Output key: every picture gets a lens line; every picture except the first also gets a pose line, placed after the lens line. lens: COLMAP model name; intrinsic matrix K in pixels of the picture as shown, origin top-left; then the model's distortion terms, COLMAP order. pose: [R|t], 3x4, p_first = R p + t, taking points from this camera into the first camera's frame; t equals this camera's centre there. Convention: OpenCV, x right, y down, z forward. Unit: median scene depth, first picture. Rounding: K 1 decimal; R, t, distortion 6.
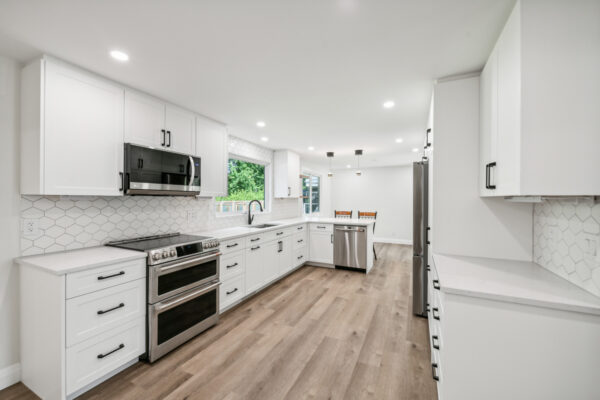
lens RADIAL K [[242.8, 0, 298.4], [0, 242.8, 200.6], [0, 0, 1]] dist [-0.003862, -0.001122]
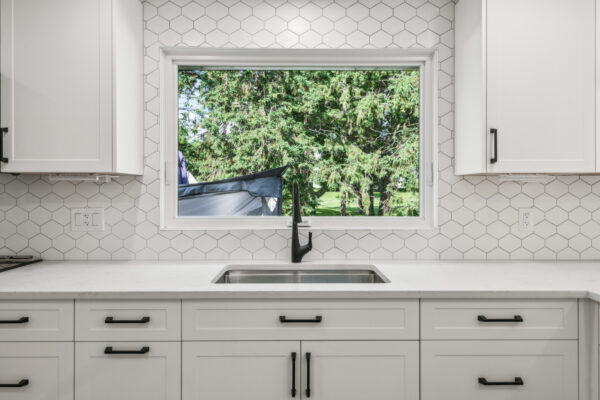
lens RADIAL K [[396.8, 0, 301.9], [0, 396.8, 191.9], [0, 0, 1]] dist [0.022526, -0.012045]
pose [[0.444049, -0.000225, -0.896002, 0.334140], [-0.005097, 0.999983, -0.002777, 0.012684], [0.895988, 0.005800, 0.444041, 0.999087]]
